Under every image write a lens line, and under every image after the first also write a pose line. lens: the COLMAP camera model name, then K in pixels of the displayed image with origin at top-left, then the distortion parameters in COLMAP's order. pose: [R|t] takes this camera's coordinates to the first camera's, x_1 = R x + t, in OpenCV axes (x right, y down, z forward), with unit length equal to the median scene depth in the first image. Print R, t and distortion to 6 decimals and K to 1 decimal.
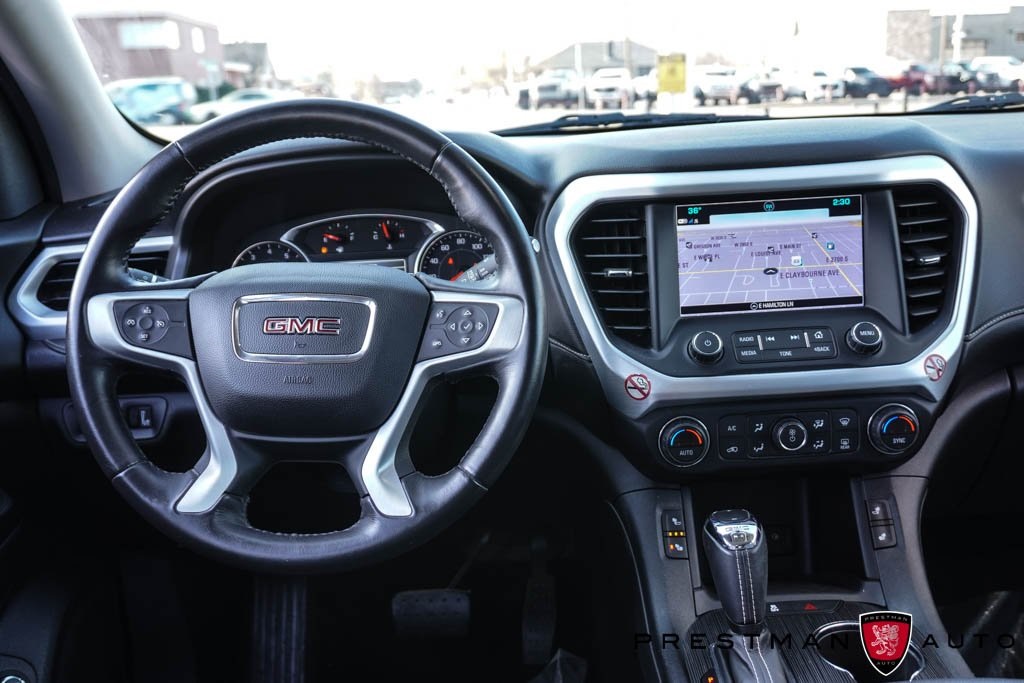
lens RADIAL K [[1015.0, 0, 512.6], [0, 1015.0, 348.8], [0, 0, 1]] dist [0.016830, 0.000000]
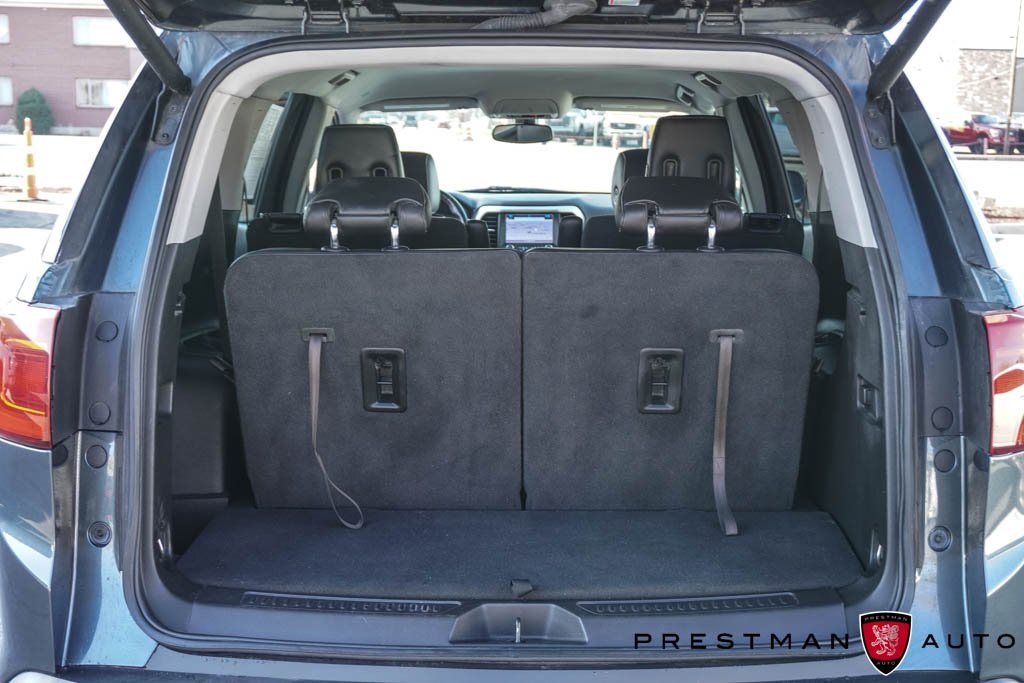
lens RADIAL K [[1274.1, 0, 510.7], [0, 1274.1, 341.2], [0, 0, 1]] dist [0.086311, 0.000000]
pose [[0.998362, 0.057200, -0.001208, 0.214311], [-0.057140, 0.995817, -0.071300, 0.712960], [-0.002876, 0.071253, 0.997454, -3.969638]]
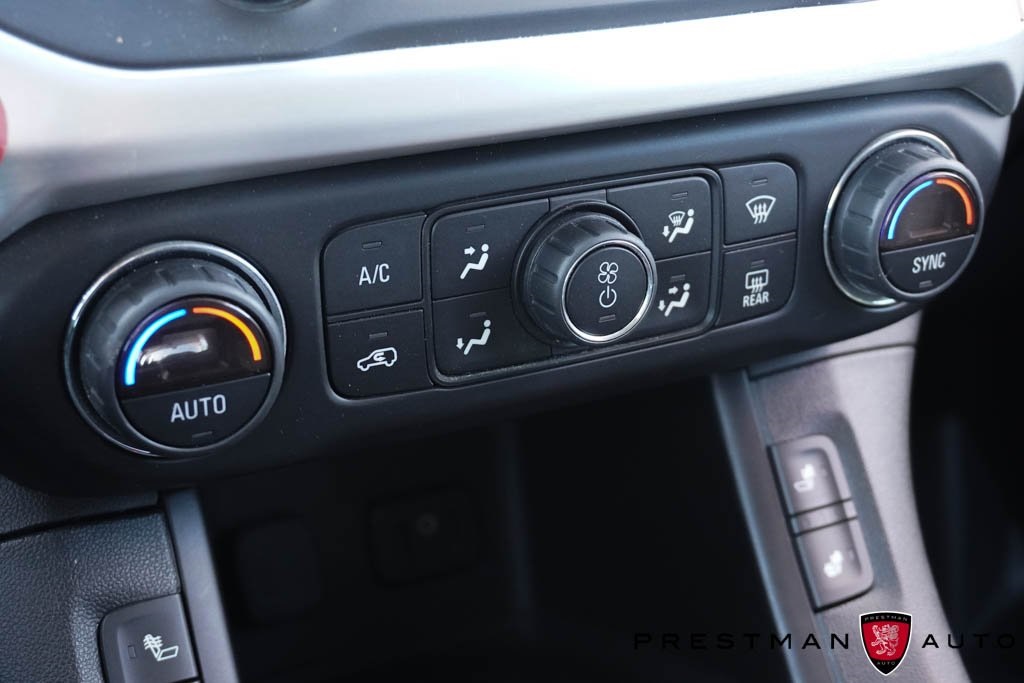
lens RADIAL K [[1463.0, 0, 513.0], [0, 1463.0, 345.2], [0, 0, 1]] dist [-0.003294, 0.000000]
pose [[0.883893, -0.127409, 0.450000, 0.086458], [0.011581, 0.967845, 0.251280, 0.008080], [-0.467546, -0.216893, 0.856947, 0.676355]]
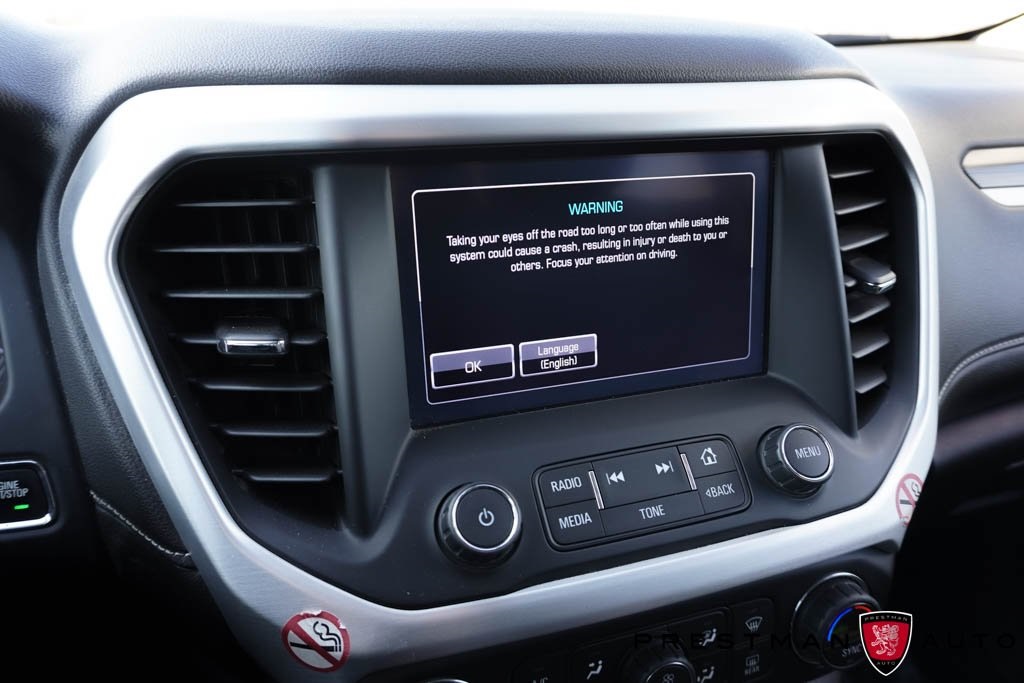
lens RADIAL K [[741.9, 0, 515.5], [0, 741.9, 339.5], [0, 0, 1]] dist [-0.036420, 0.008684]
pose [[0.941068, -0.061173, 0.332640, 0.106451], [0.027424, 0.994070, 0.105223, -0.103604], [-0.337104, -0.089900, 0.937165, 0.705336]]
